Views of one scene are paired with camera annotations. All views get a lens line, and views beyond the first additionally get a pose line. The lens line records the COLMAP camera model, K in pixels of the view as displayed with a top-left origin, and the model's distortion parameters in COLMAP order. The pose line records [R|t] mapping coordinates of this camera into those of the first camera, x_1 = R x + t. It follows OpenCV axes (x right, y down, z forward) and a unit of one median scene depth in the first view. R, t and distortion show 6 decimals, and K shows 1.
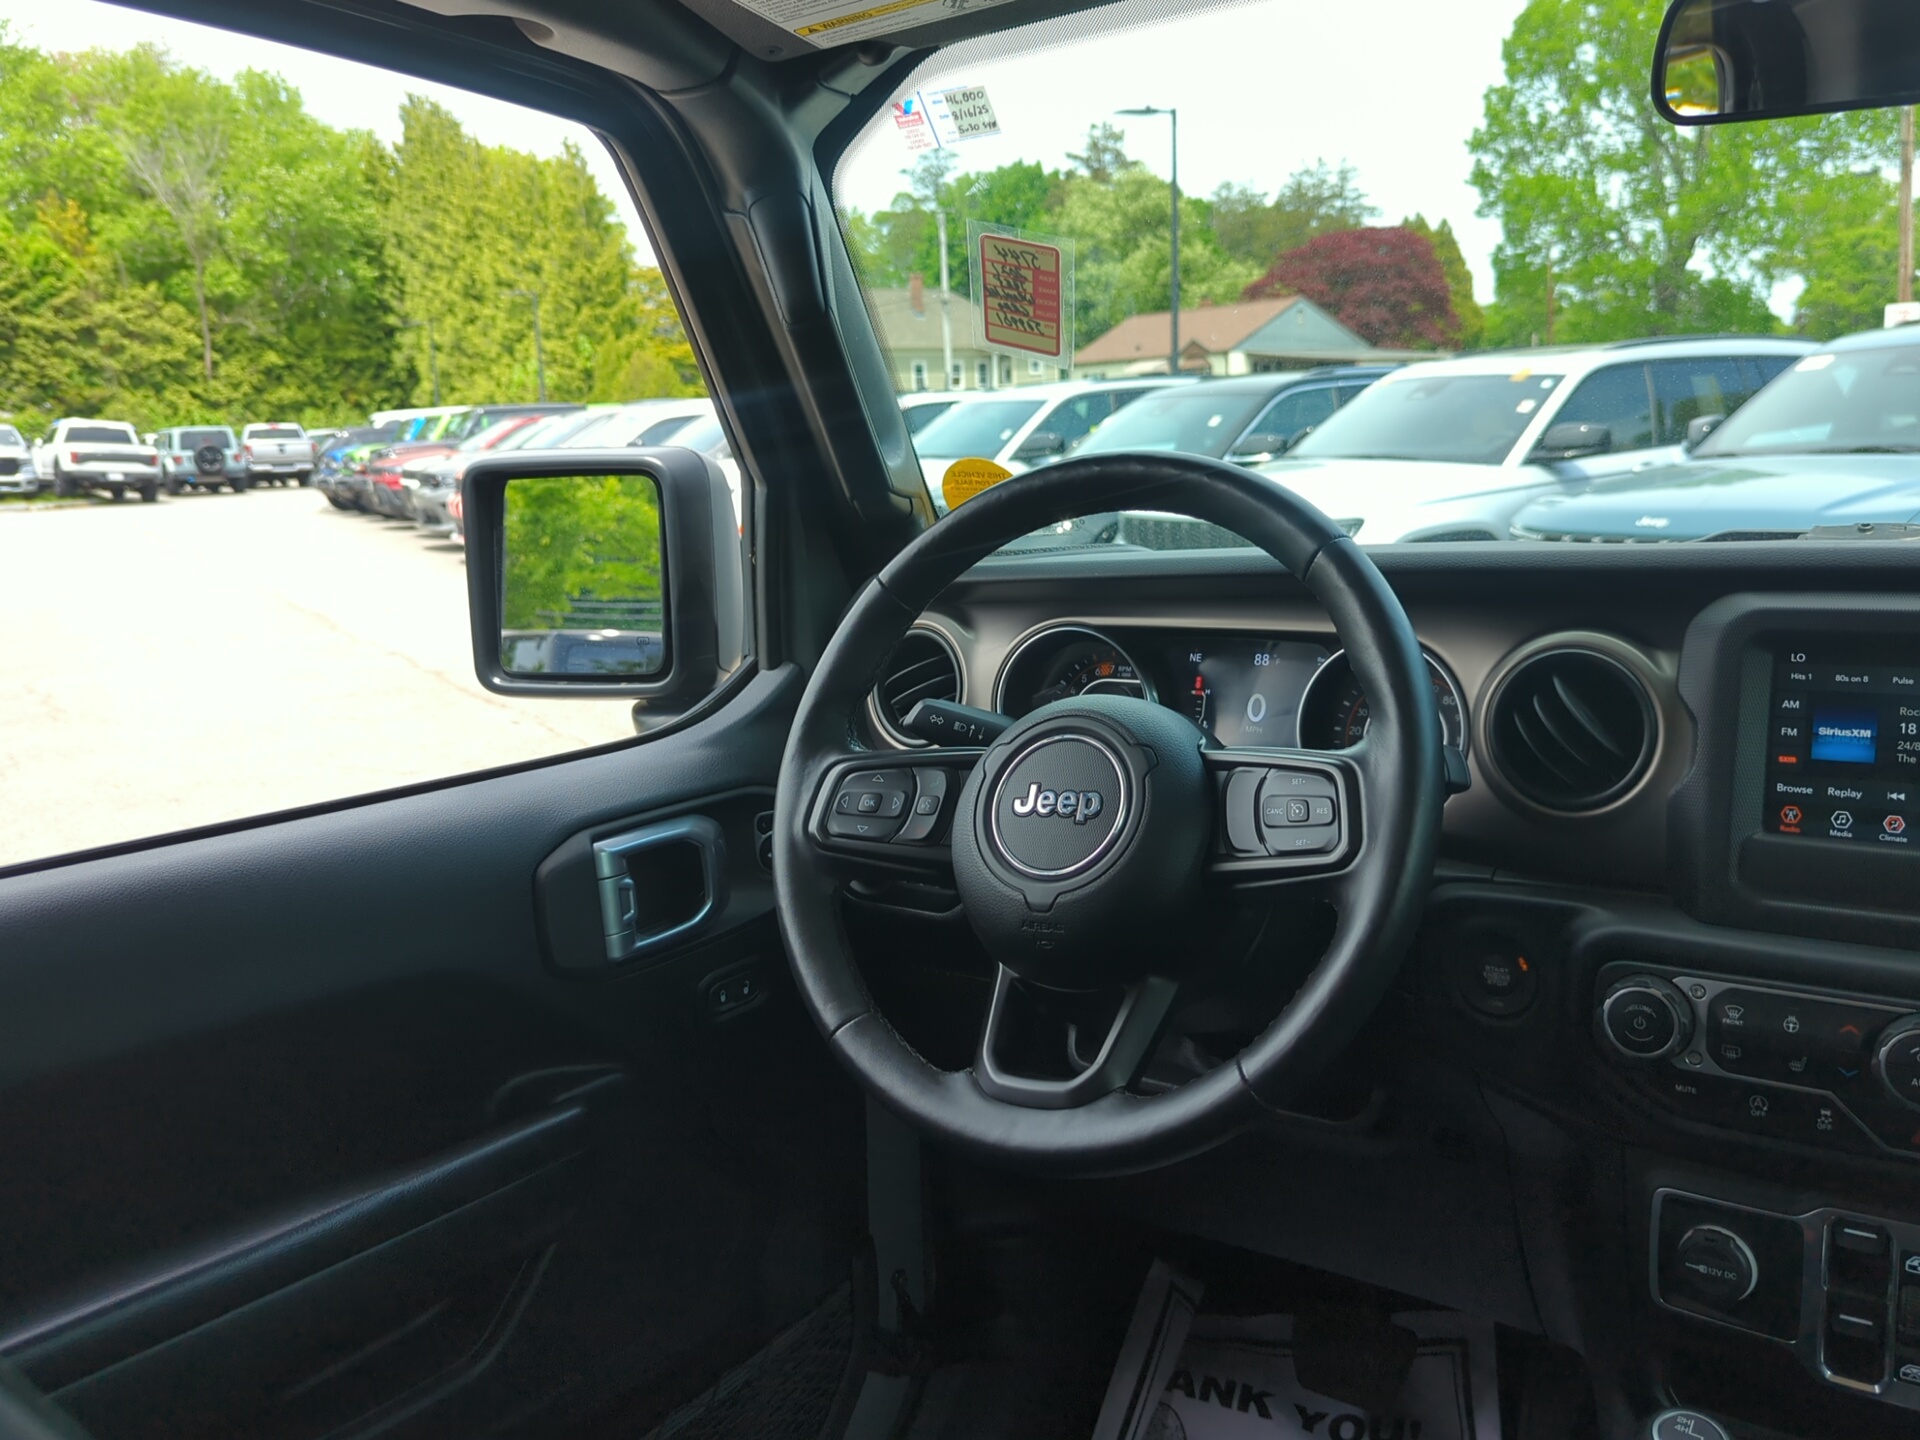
lens RADIAL K [[1567.1, 0, 975.6], [0, 1567.1, 693.2], [0, 0, 1]] dist [0.051287, -0.047587]
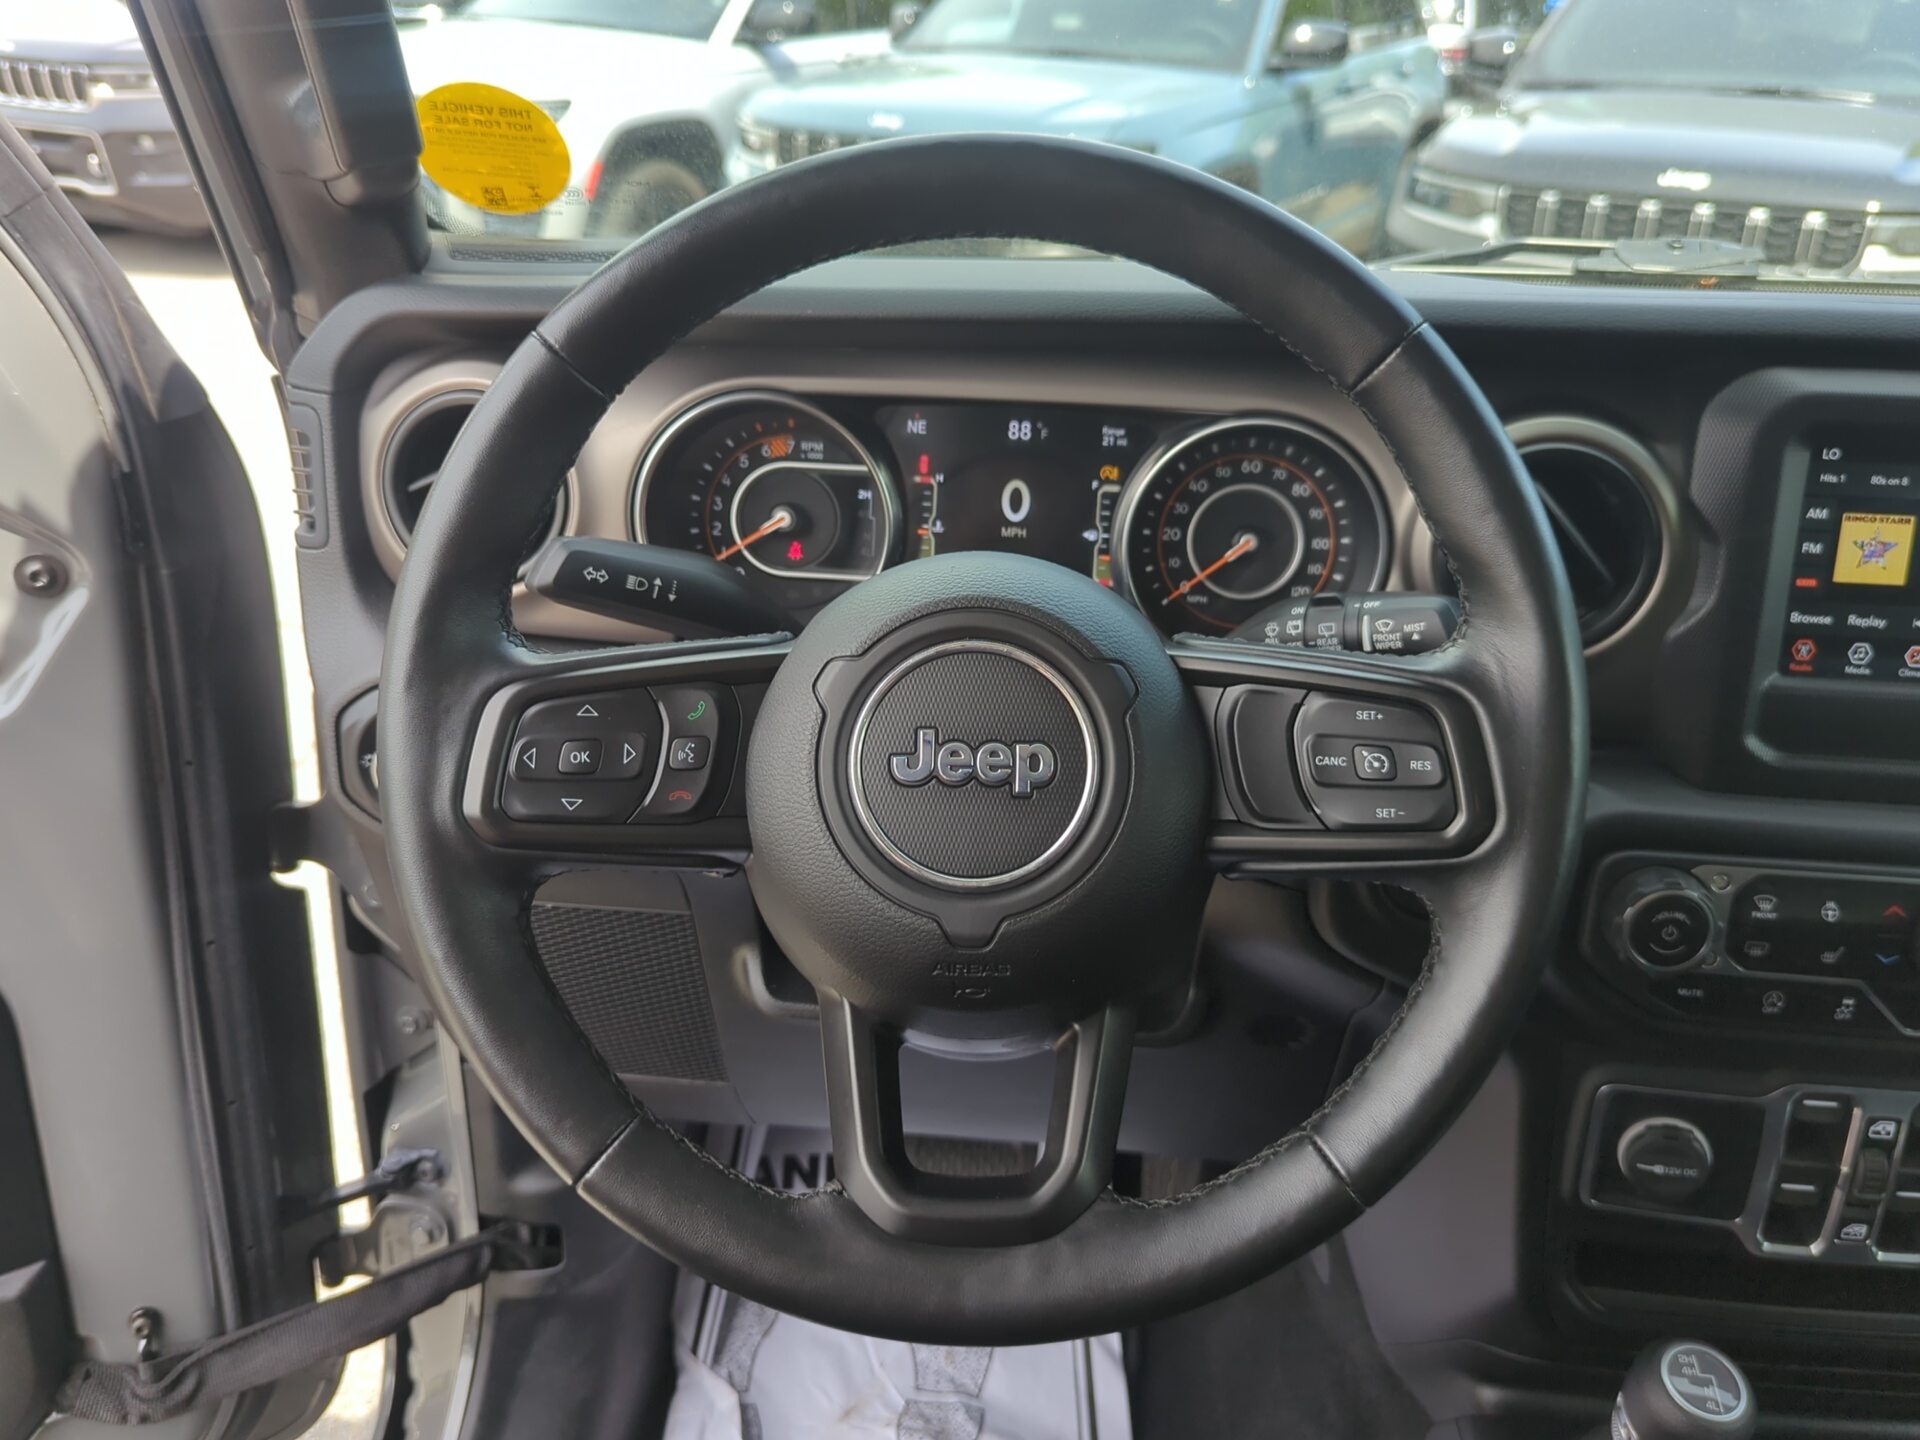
lens RADIAL K [[1567.1, 0, 981.0], [0, 1567.1, 697.8], [0, 0, 1]] dist [0.051287, -0.047587]
pose [[0.868352, -0.140192, 0.475722, -0.225090], [0.014152, 0.965830, 0.258791, -0.108151], [-0.495747, -0.217989, 0.840664, 0.487750]]
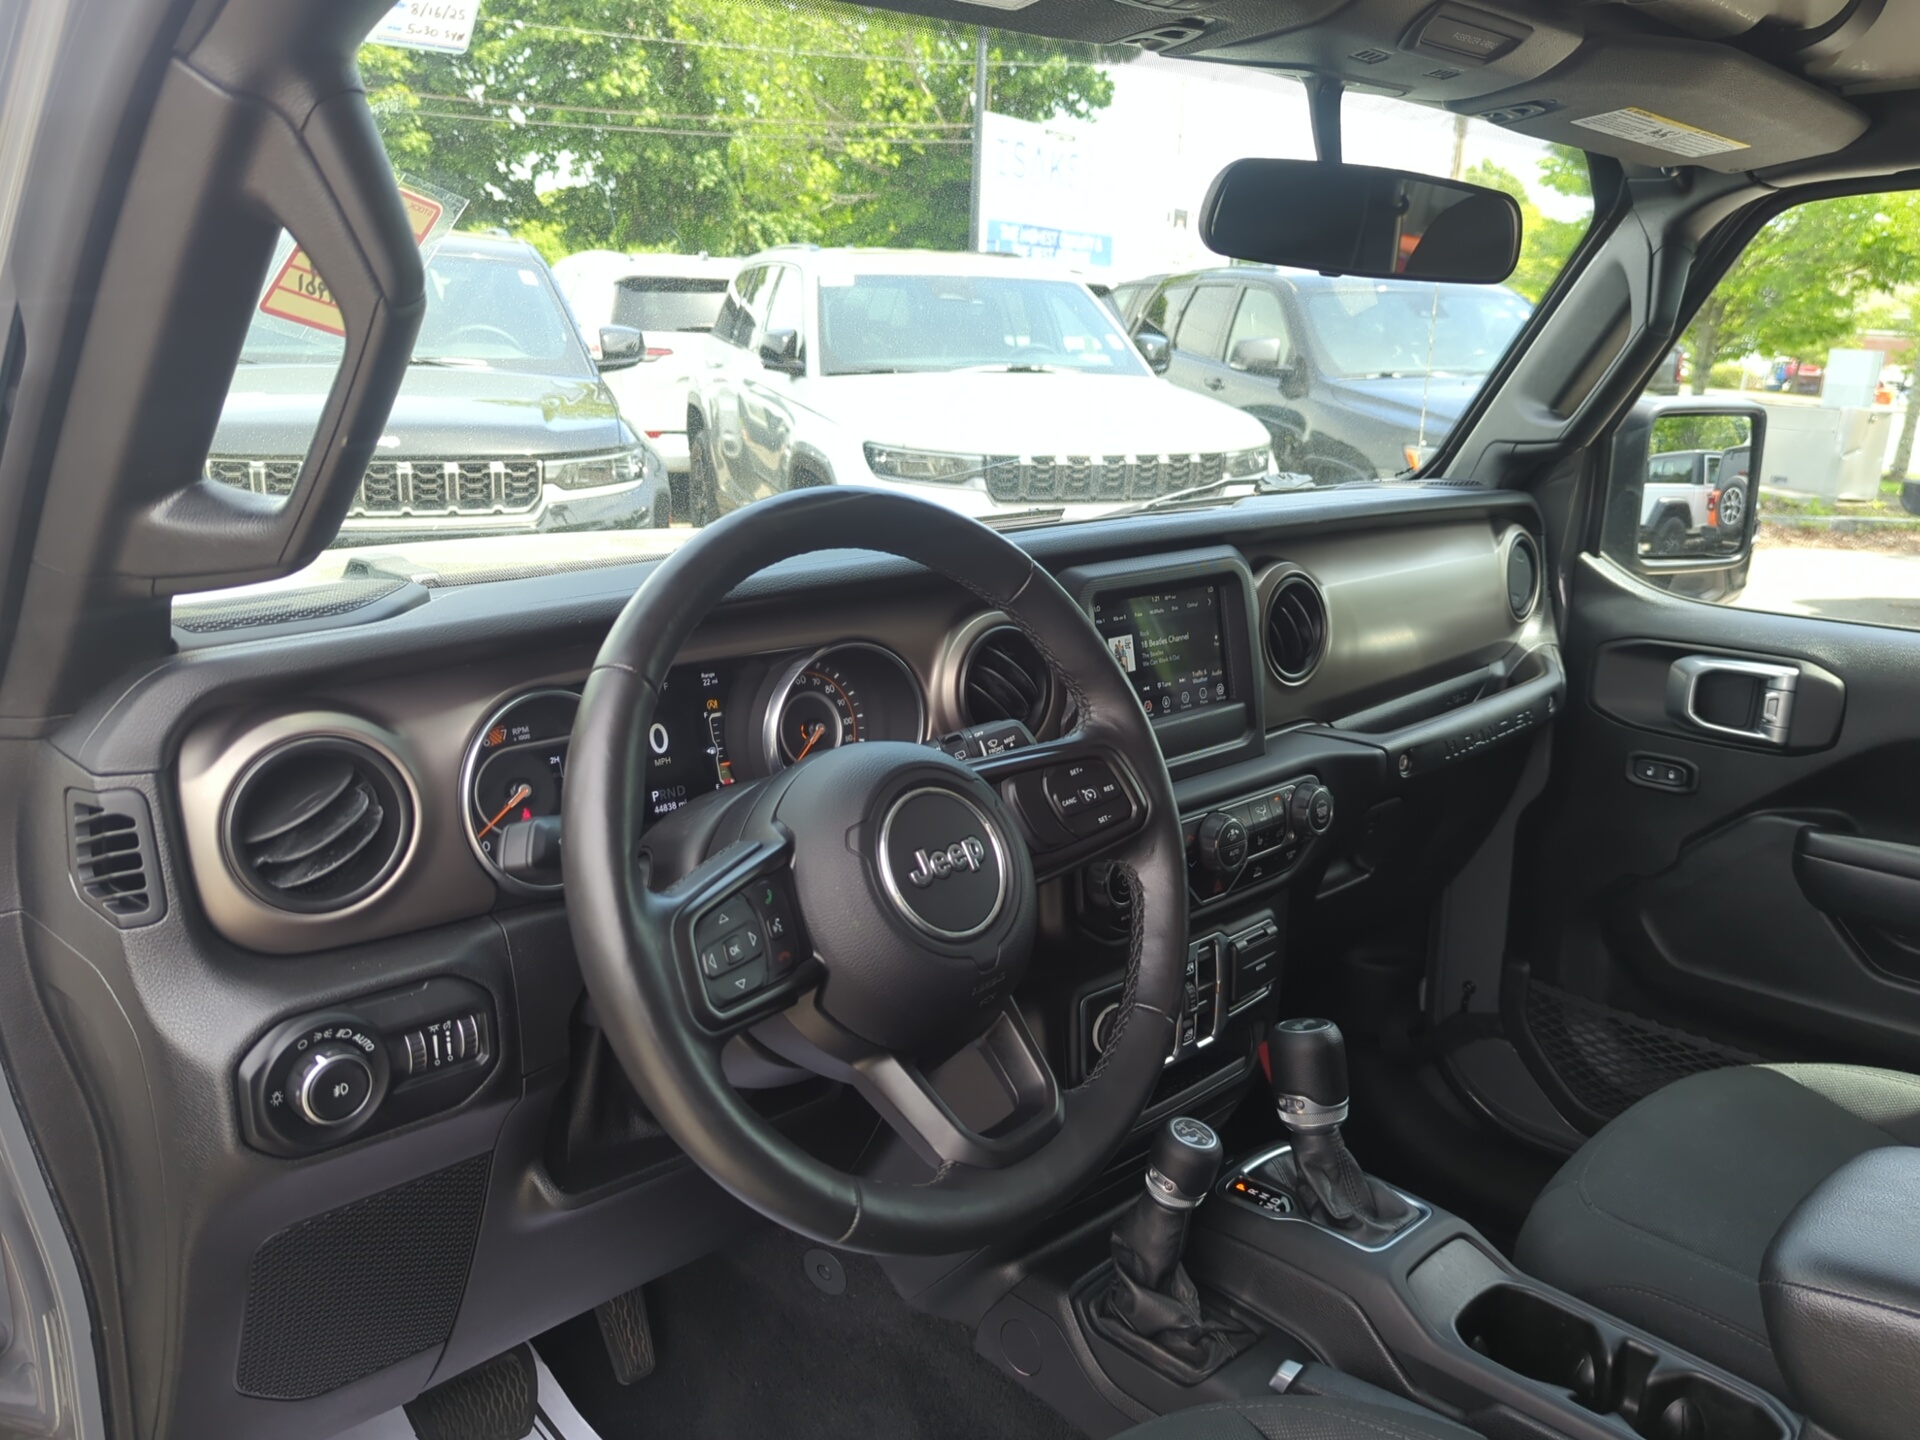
lens RADIAL K [[1567.1, 0, 1007.0], [0, 1567.1, 683.3], [0, 0, 1]] dist [0.051287, -0.047587]
pose [[0.184801, -0.184069, 0.965384, -0.845286], [0.115568, 0.979558, 0.164649, -0.189887], [-0.975957, 0.081141, 0.202296, 0.743437]]
